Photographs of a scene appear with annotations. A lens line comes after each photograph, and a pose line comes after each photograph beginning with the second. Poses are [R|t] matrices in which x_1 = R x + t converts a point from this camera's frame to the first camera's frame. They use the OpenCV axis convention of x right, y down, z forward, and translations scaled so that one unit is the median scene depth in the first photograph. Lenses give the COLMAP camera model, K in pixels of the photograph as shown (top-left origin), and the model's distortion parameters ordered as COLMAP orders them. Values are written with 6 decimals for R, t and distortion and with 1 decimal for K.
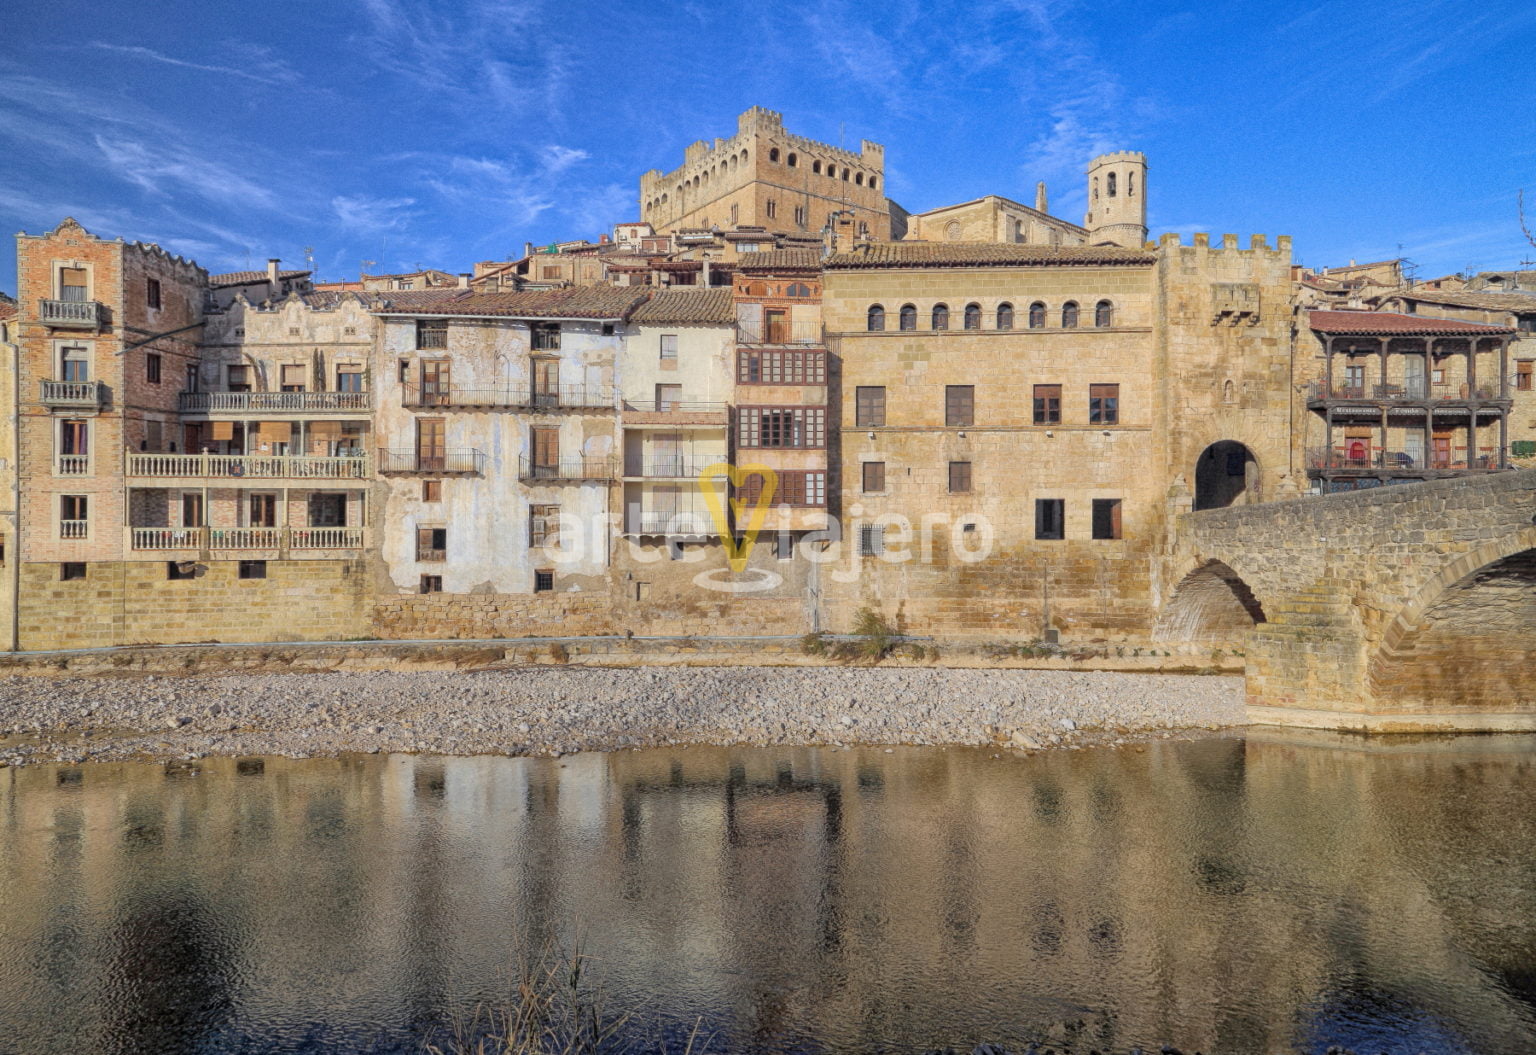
lens RADIAL K [[1128.0, 0, 750.4], [0, 1128.0, 496.7], [0, 0, 1]] dist [-0.018988, 0.068567]
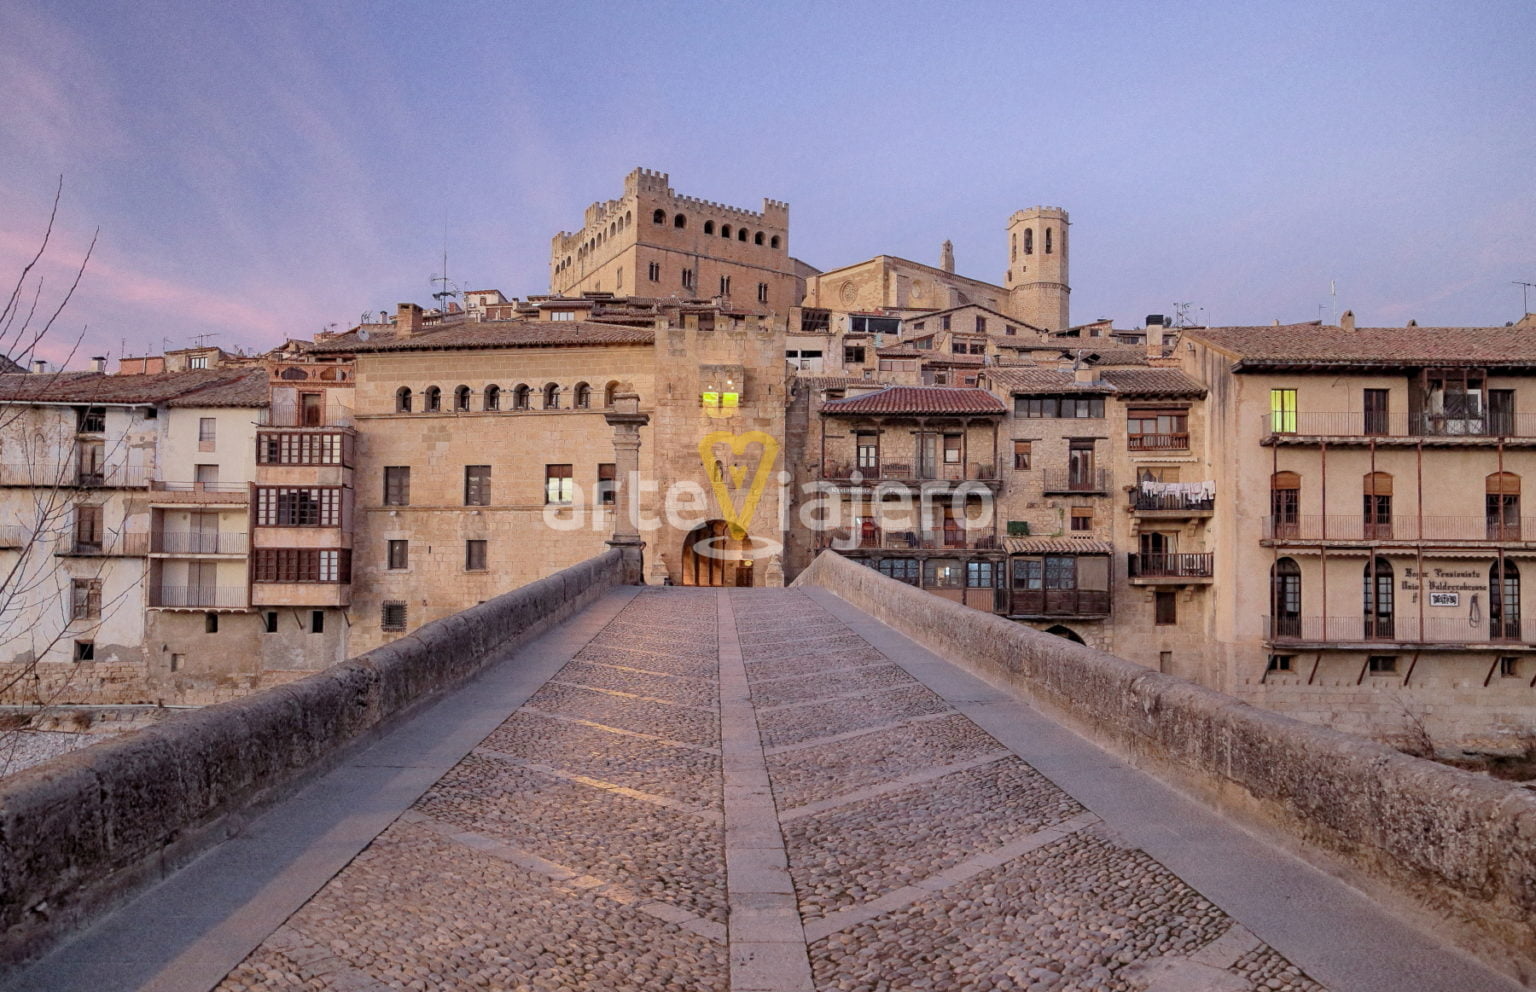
lens RADIAL K [[1224.2, 0, 728.5], [0, 1224.2, 546.2], [0, 0, 1]] dist [-0.029915, 0.001025]
pose [[0.996882, 0.003876, -0.078818, 0.506489], [-0.005460, 0.999787, -0.019886, -0.004471], [0.078724, 0.020255, 0.996691, -0.090110]]
